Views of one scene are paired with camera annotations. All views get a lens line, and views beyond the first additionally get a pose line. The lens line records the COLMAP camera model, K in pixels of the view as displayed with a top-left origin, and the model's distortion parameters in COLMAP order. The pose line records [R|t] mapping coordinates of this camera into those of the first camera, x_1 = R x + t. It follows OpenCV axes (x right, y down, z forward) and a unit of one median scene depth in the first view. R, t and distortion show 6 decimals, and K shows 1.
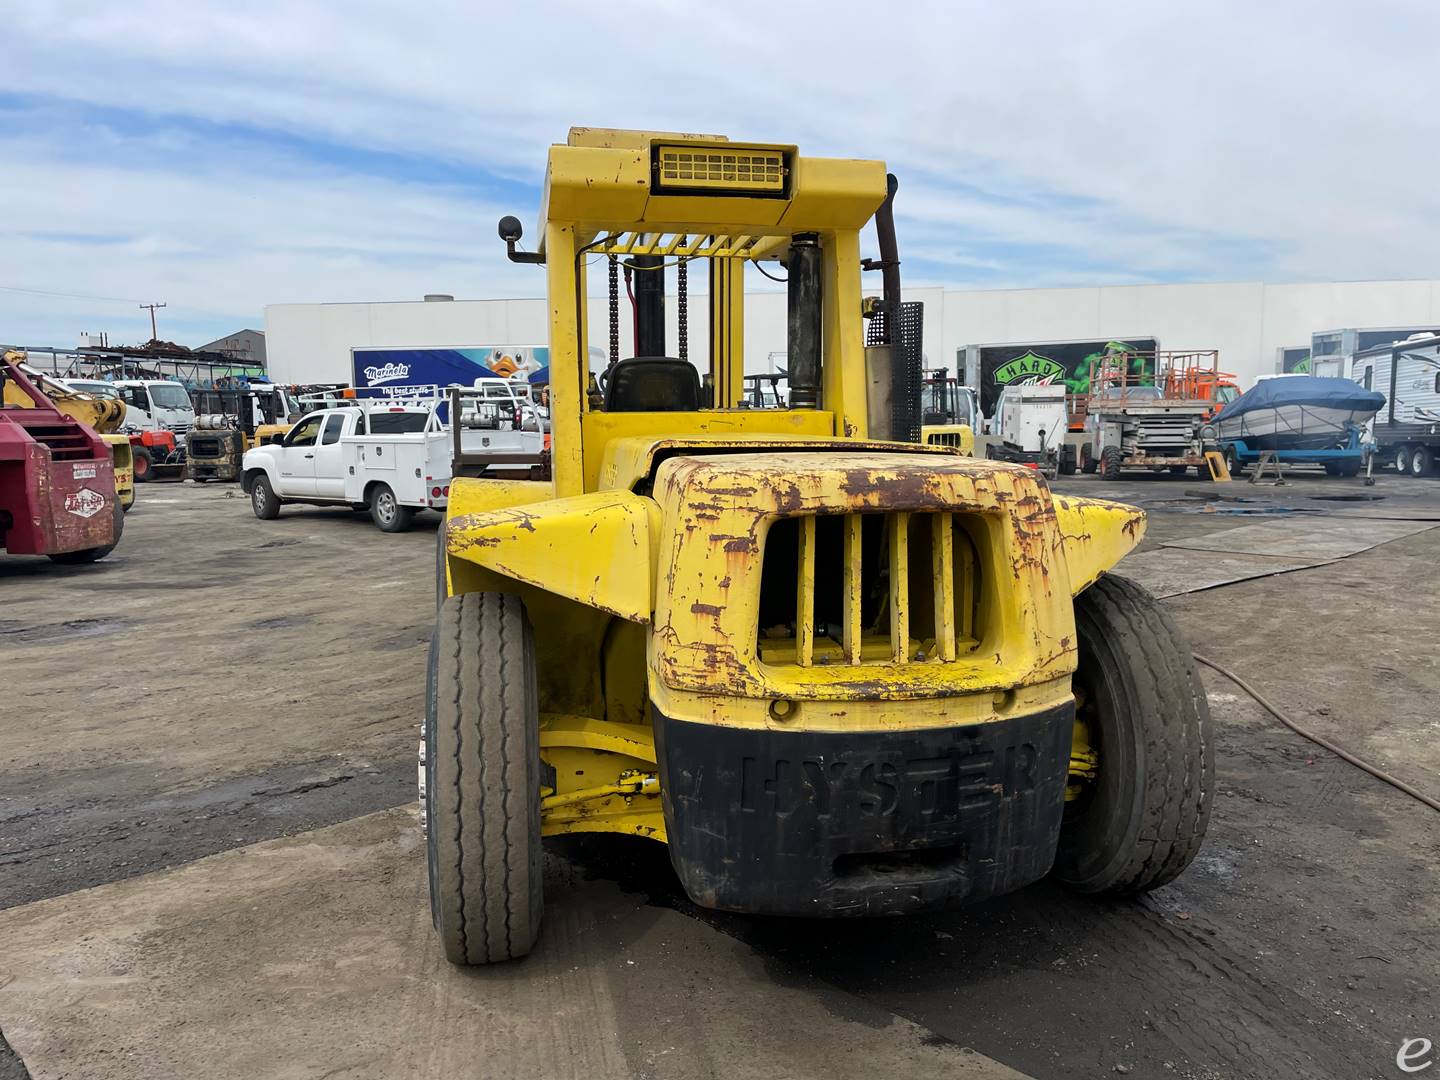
lens RADIAL K [[1090.1, 0, 735.2], [0, 1090.1, 562.8], [0, 0, 1]] dist [0.094235, -0.119574]
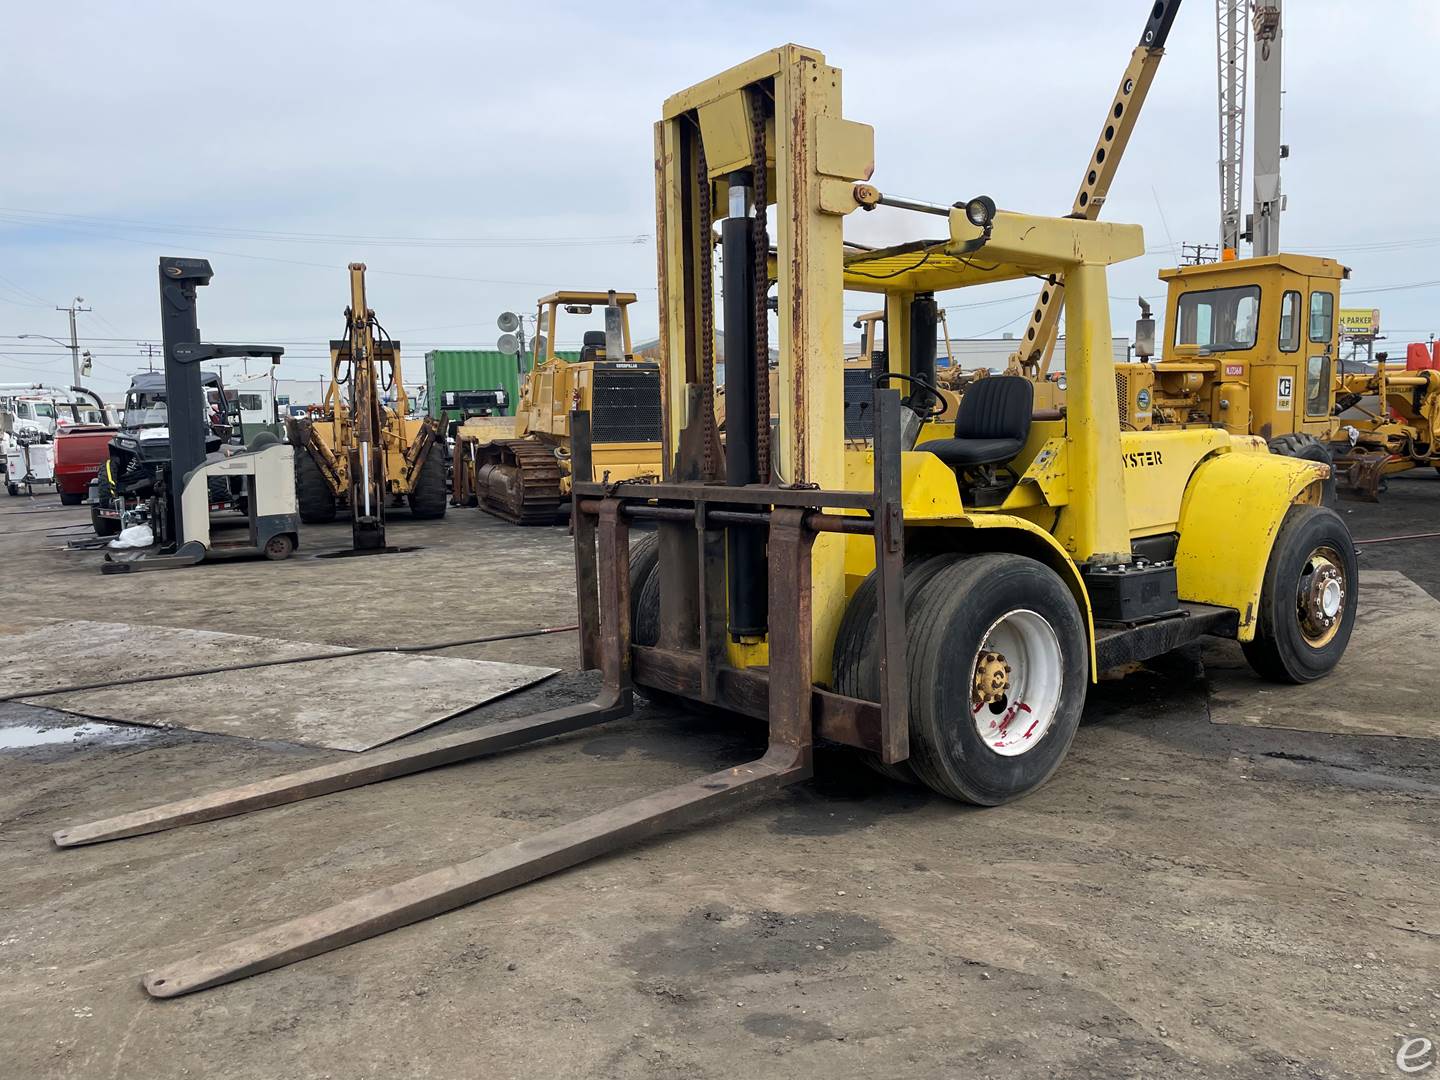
lens RADIAL K [[1104.5, 0, 720.0], [0, 1104.5, 540.0], [0, 0, 1]] dist [0.074905, -0.119062]
pose [[-0.436040, -0.077756, 0.896562, -1.027776], [0.153150, 0.975316, 0.159070, -0.246376], [-0.886800, 0.206669, -0.413369, 1.794739]]
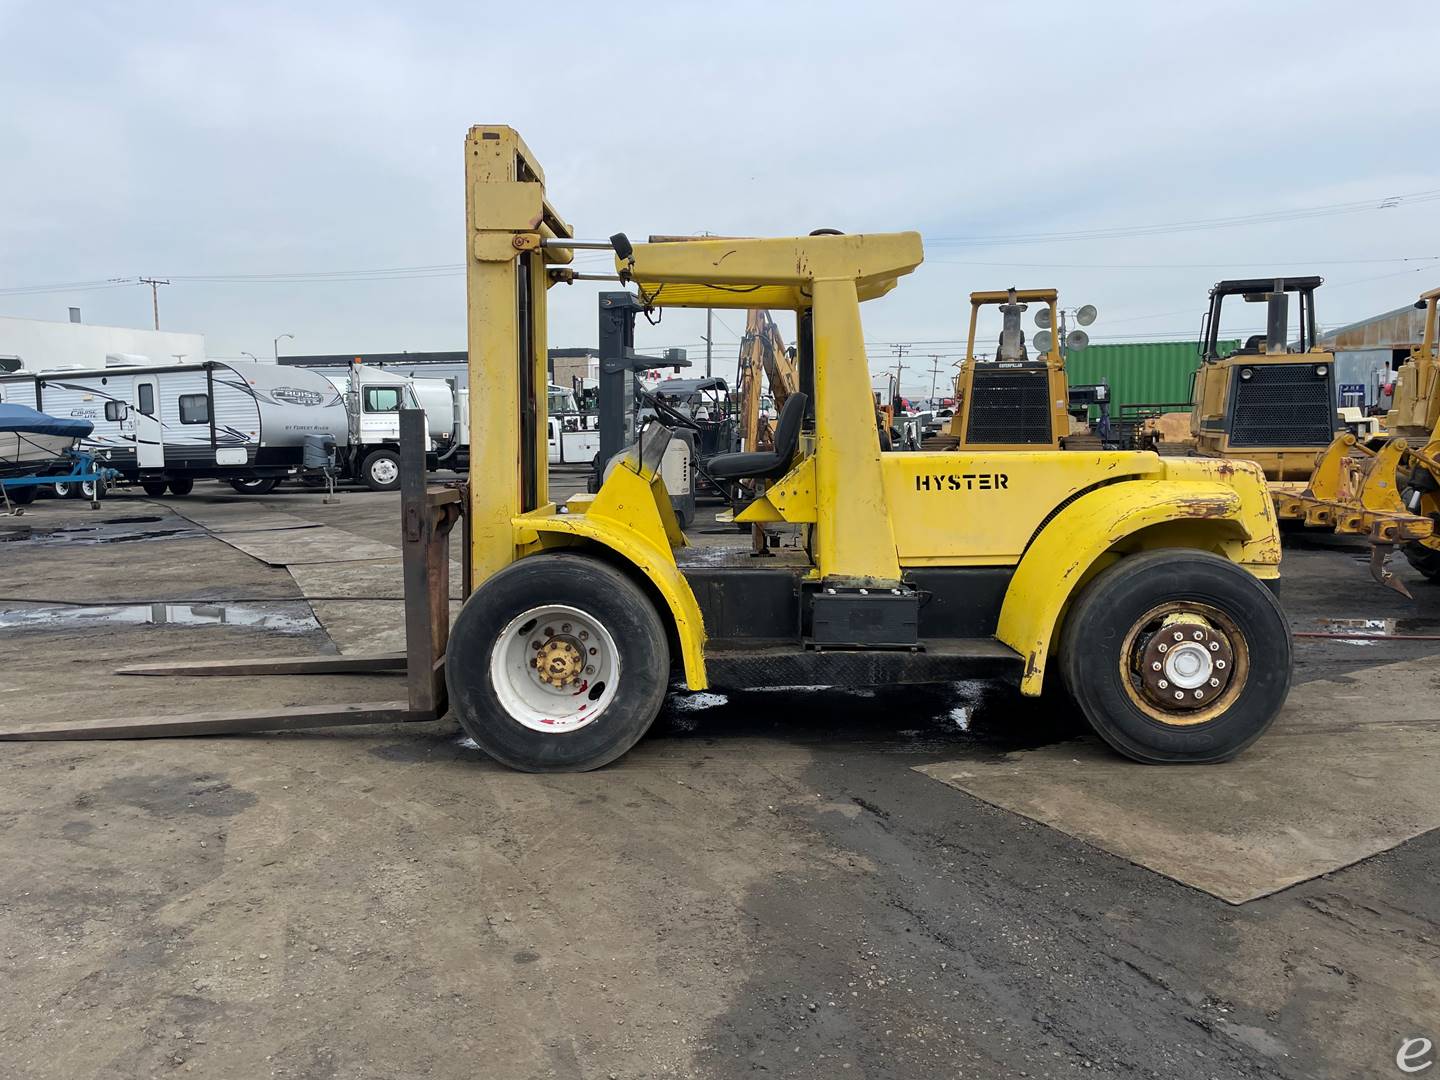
lens RADIAL K [[1104.5, 0, 720.0], [0, 1104.5, 540.0], [0, 0, 1]] dist [0.074905, -0.119062]
pose [[0.218752, -0.094969, 0.971148, -1.278390], [0.139795, 0.988036, 0.065131, -0.114002], [-0.965715, 0.121514, 0.229411, 0.829075]]
